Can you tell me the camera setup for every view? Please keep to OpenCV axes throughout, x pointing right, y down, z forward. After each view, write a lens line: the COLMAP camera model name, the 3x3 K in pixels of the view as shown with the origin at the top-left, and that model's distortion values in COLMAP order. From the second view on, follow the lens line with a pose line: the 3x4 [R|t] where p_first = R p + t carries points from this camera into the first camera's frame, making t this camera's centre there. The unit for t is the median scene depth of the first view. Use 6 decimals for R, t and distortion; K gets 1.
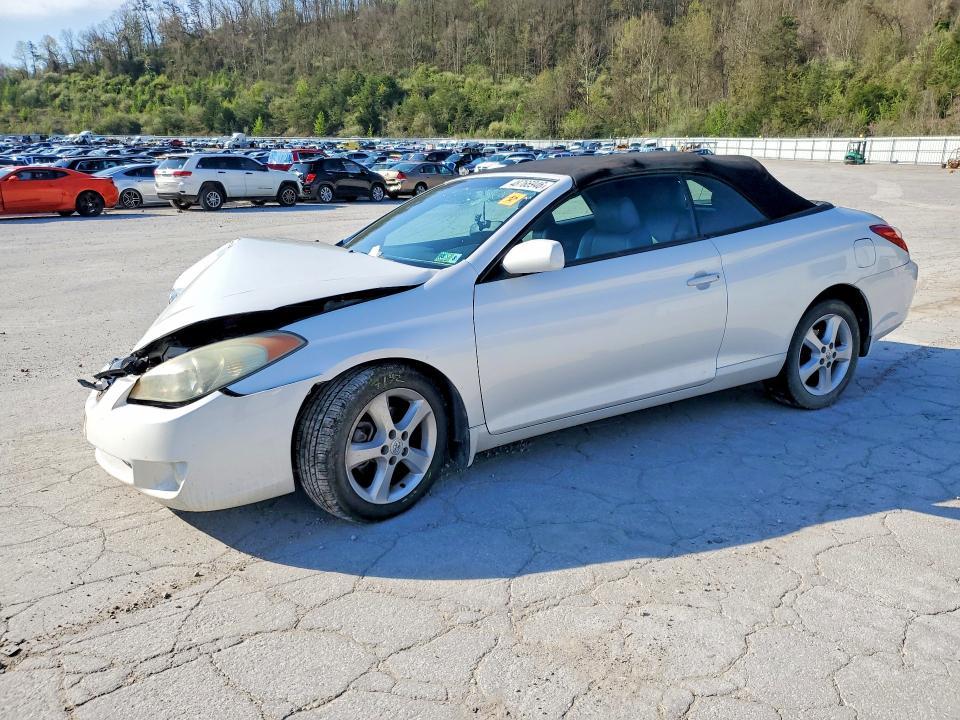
lens RADIAL K [[747.4, 0, 478.8], [0, 747.4, 358.8], [0, 0, 1]] dist [-0.011366, 0.023875]
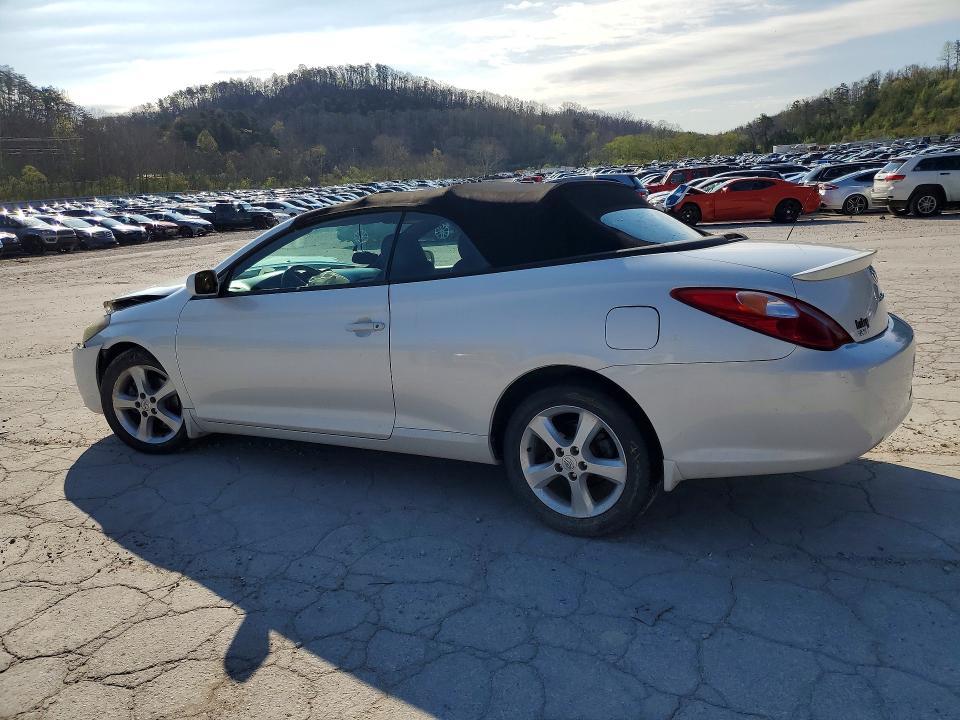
lens RADIAL K [[747.4, 0, 478.7], [0, 747.4, 360.0], [0, 0, 1]] dist [-0.011366, 0.023875]
pose [[0.497568, 0.165896, -0.851413, 0.175682], [-0.166065, 0.981604, 0.094214, -0.026060], [0.851380, 0.094512, 0.515964, 0.097755]]
